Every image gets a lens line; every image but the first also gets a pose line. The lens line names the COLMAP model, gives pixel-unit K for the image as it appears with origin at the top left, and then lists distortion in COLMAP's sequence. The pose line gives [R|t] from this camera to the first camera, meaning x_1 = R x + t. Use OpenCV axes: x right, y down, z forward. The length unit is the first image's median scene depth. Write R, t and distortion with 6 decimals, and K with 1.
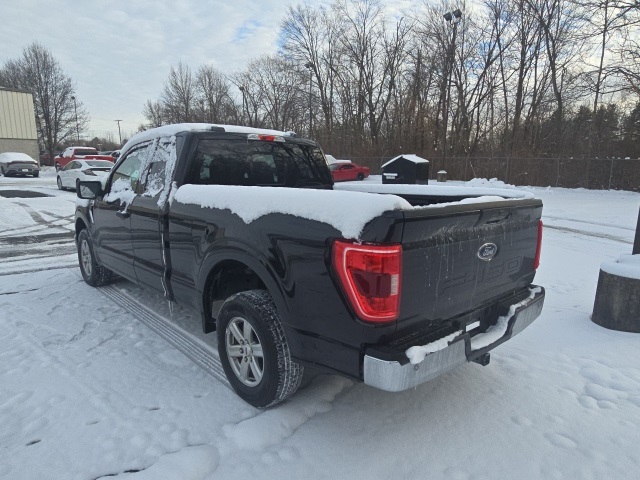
lens RADIAL K [[426.8, 0, 321.7], [0, 426.8, 243.5], [0, 0, 1]] dist [0.000609, -0.000824]
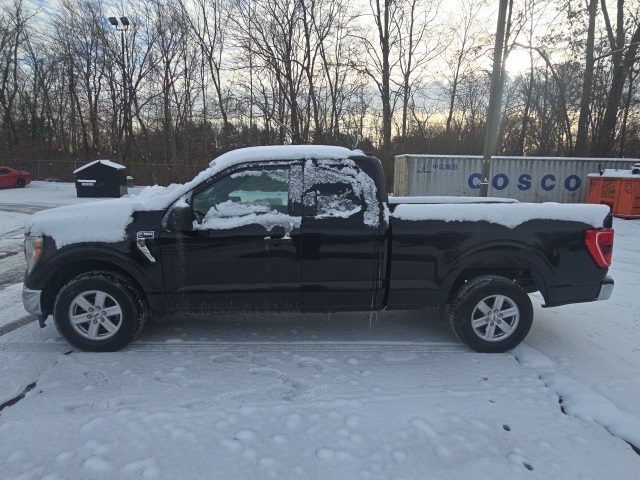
lens RADIAL K [[398.0, 0, 326.0], [0, 398.0, 239.7], [0, 0, 1]] dist [-0.000585, 0.000059]
pose [[0.639995, -0.117913, 0.759278, -0.990767], [0.122890, 0.991143, 0.050337, -0.094335], [-0.758489, 0.061092, 0.648817, 0.353269]]
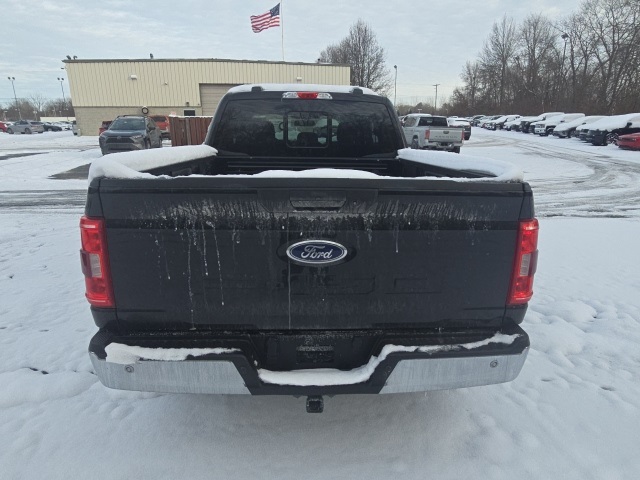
lens RADIAL K [[426.8, 0, 324.2], [0, 426.8, 244.6], [0, 0, 1]] dist [0.000609, -0.000824]
pose [[0.768952, 0.162853, -0.618217, 0.506405], [-0.110532, 0.986315, 0.122336, -0.048269], [0.629679, -0.025738, 0.776429, 0.304841]]
